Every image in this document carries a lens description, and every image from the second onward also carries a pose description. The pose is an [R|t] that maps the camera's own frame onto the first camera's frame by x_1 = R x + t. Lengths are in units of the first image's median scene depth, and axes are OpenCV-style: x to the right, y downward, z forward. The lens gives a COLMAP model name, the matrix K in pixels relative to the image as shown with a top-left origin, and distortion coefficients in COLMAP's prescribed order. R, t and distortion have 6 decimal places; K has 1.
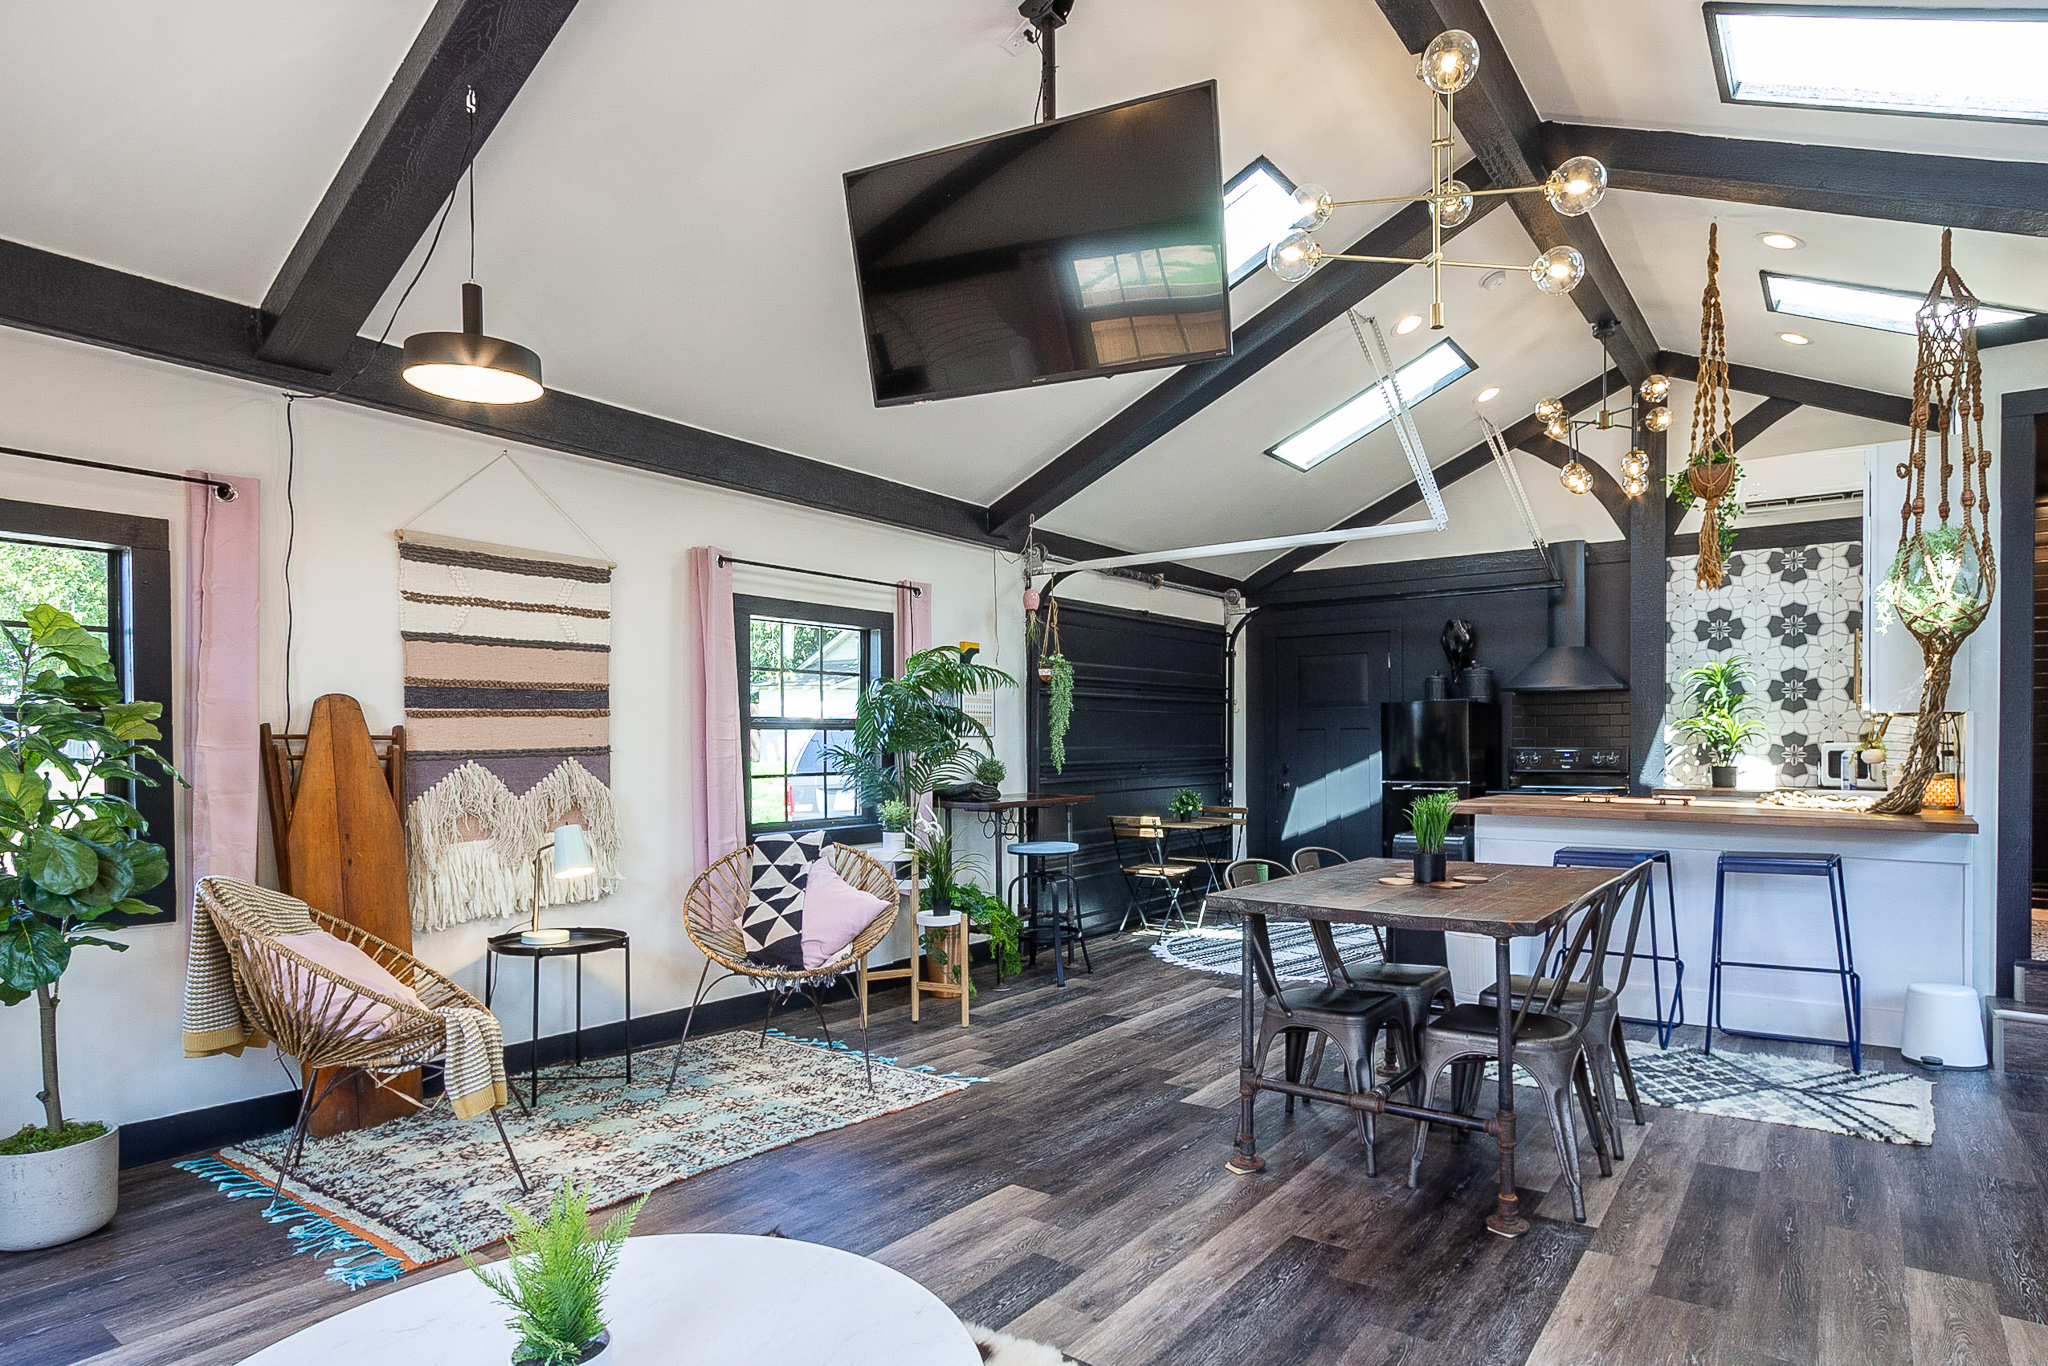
lens RADIAL K [[1115.4, 0, 1042.1], [0, 1115.4, 741.1], [0, 0, 1]] dist [0.002493, -0.000320]
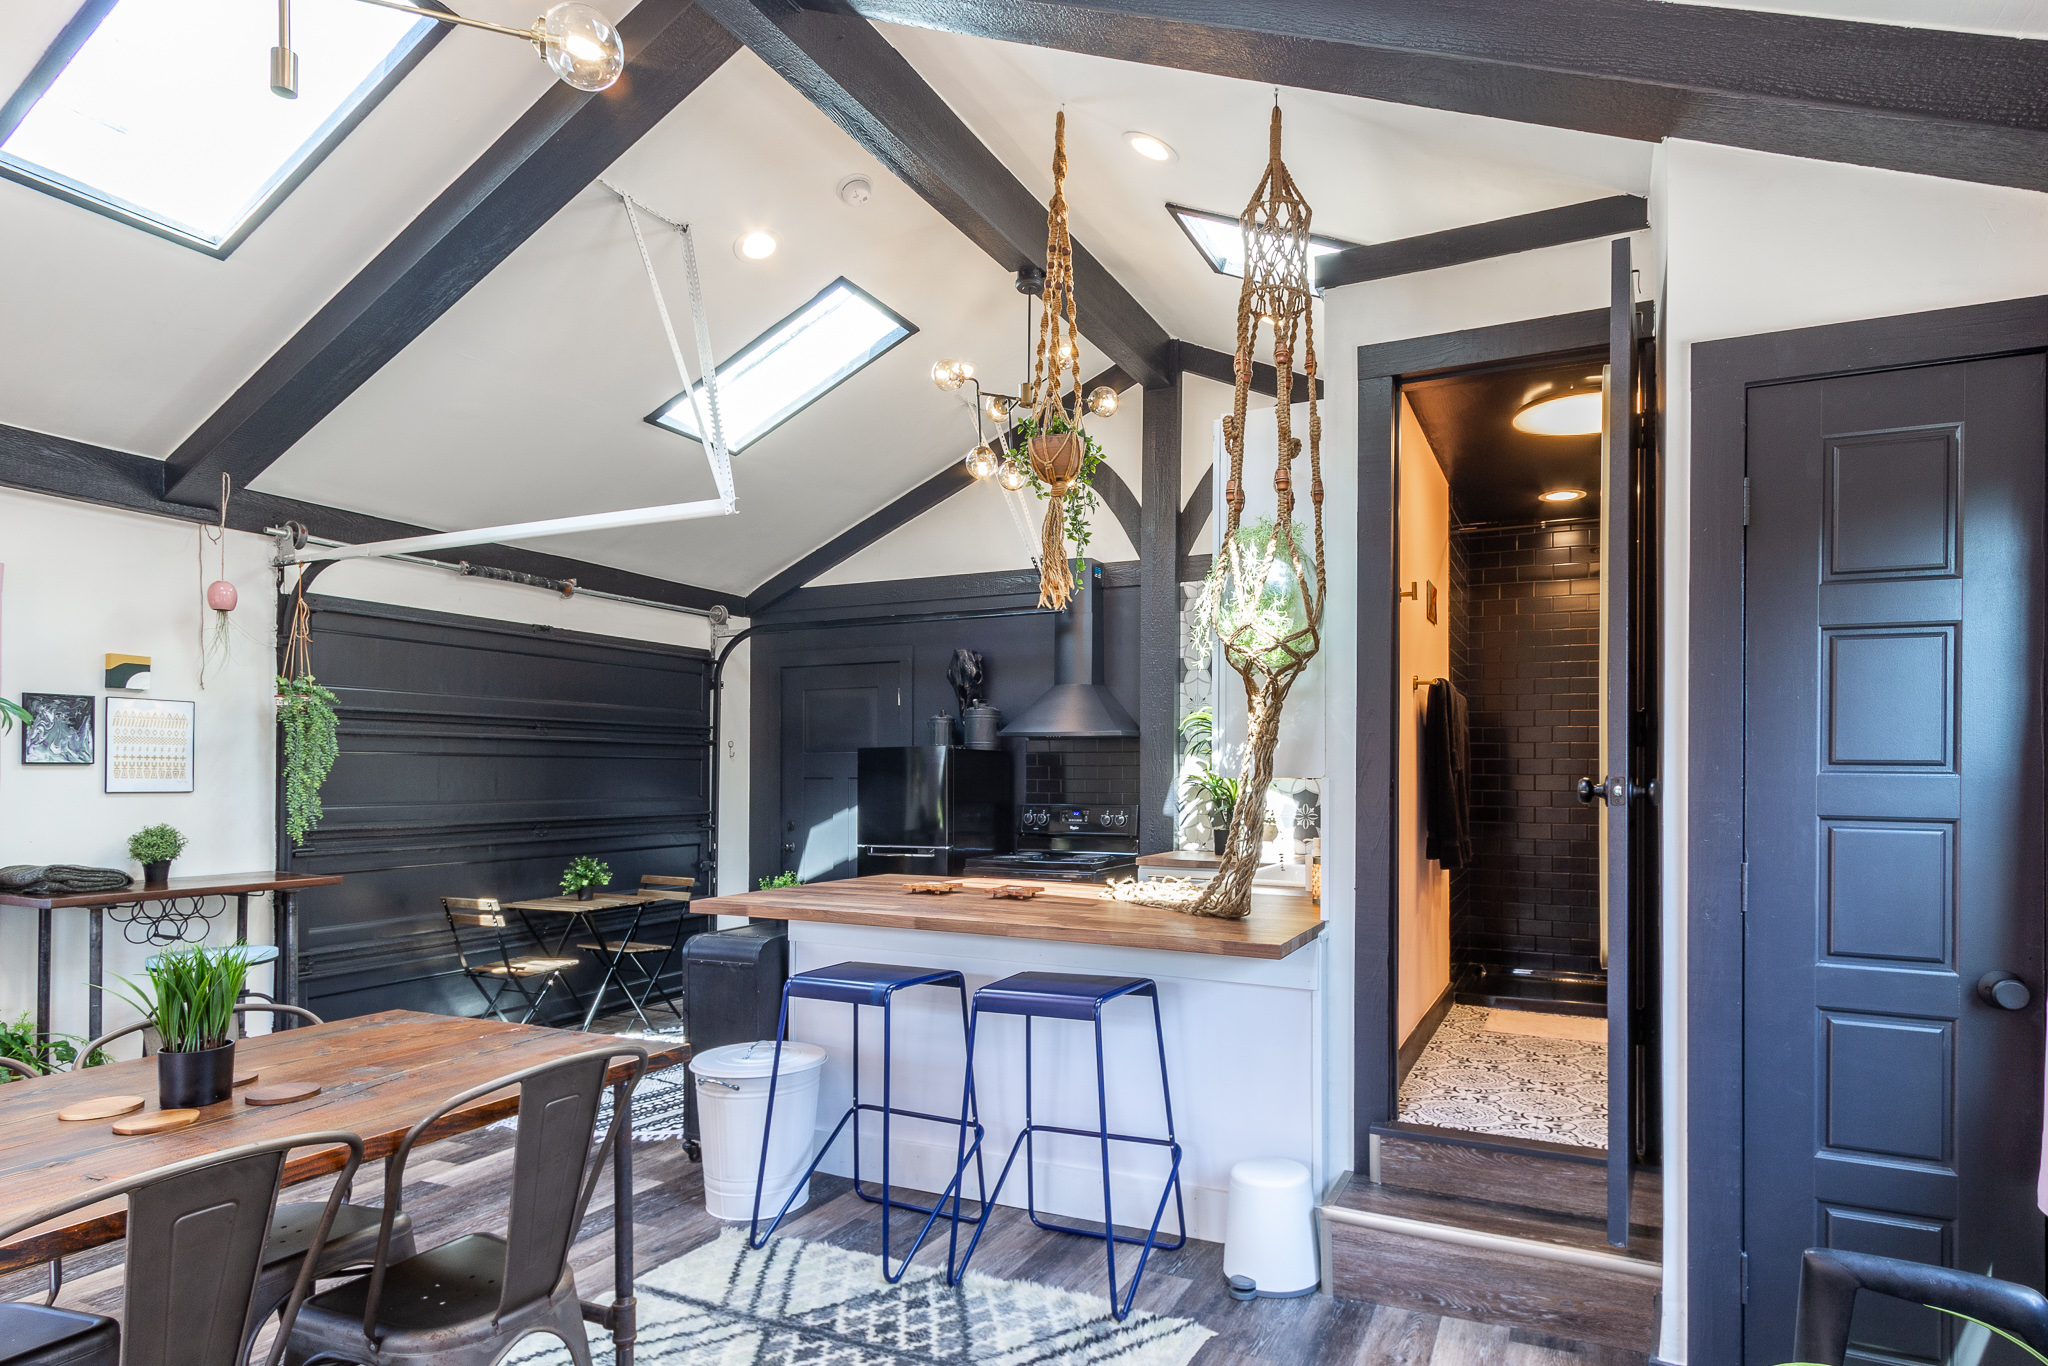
lens RADIAL K [[1131.5, 0, 1026.2], [0, 1131.5, 754.4], [0, 0, 1]] dist [0.001475, 0.000098]
pose [[0.983127, 0.012224, 0.182517, 0.344093], [-0.008596, 0.999750, -0.020653, -0.017458], [-0.182724, 0.018735, 0.982986, 0.211801]]
